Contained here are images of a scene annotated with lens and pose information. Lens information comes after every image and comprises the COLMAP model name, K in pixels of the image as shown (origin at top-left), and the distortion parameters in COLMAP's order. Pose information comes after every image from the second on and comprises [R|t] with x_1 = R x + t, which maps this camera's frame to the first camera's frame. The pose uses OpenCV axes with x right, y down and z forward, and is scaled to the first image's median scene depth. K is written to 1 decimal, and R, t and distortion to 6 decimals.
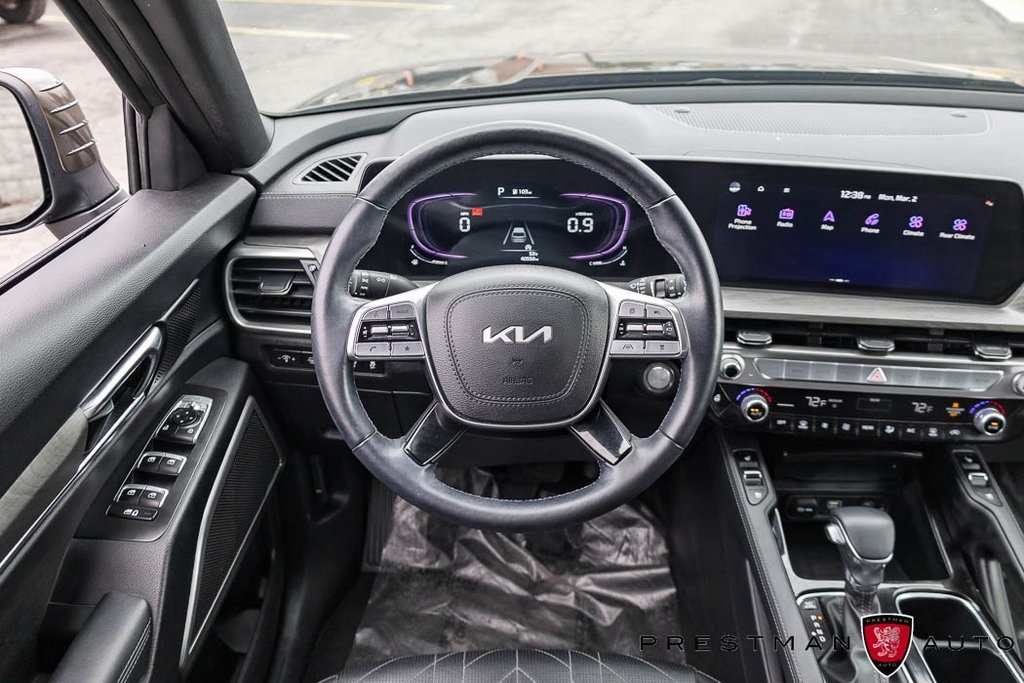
lens RADIAL K [[805.2, 0, 514.5], [0, 805.2, 346.7], [0, 0, 1]] dist [-0.034793, 0.016211]
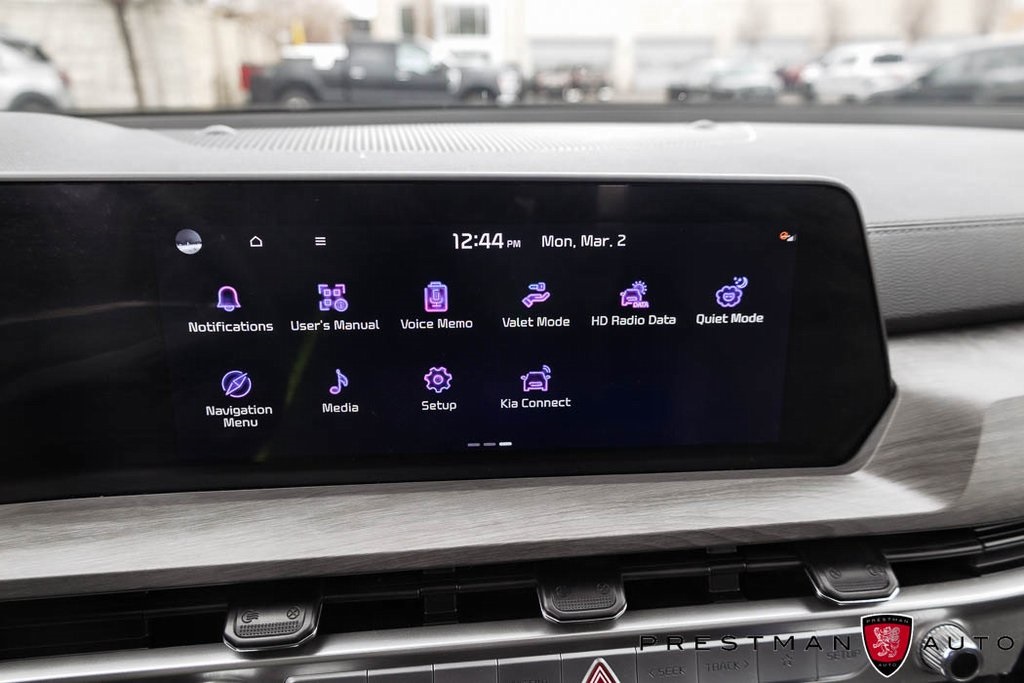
lens RADIAL K [[674.6, 0, 509.9], [0, 674.6, 339.6], [0, 0, 1]] dist [0.029116, -0.021486]
pose [[0.976926, -0.083053, 0.196769, 0.359798], [0.113476, 0.982341, -0.148761, -0.084556], [-0.180939, 0.167657, 0.969099, 0.656763]]
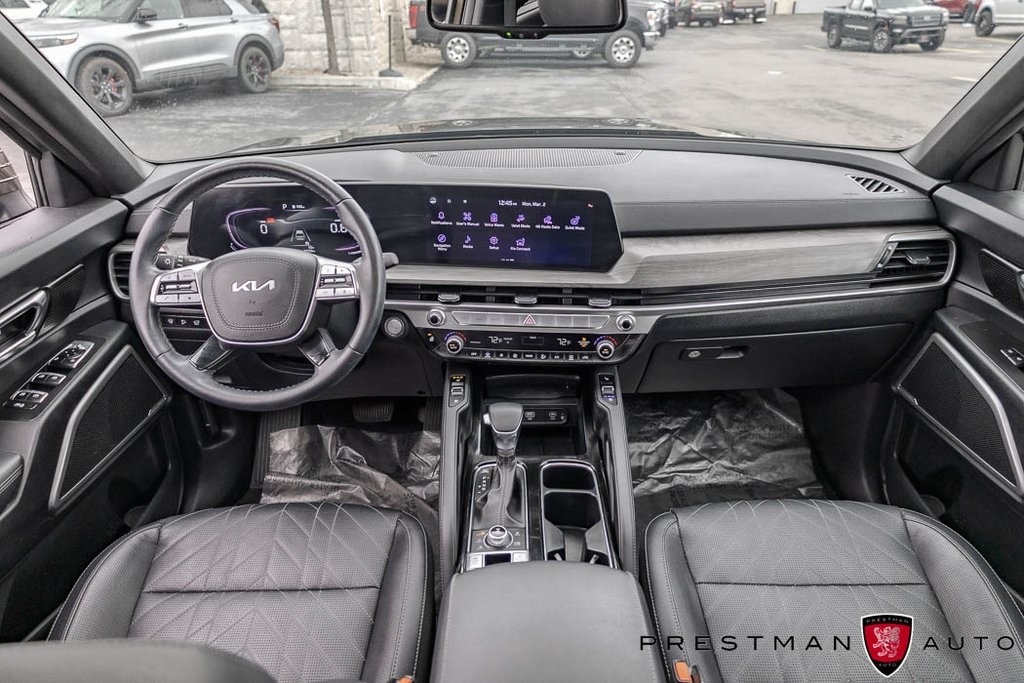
lens RADIAL K [[674.6, 0, 510.7], [0, 674.6, 343.4], [0, 0, 1]] dist [0.029116, -0.021486]
pose [[0.999759, -0.018841, -0.011277, 0.435254], [0.018268, 0.998635, -0.048934, 0.144235], [0.012184, 0.048716, 0.998738, -0.290167]]
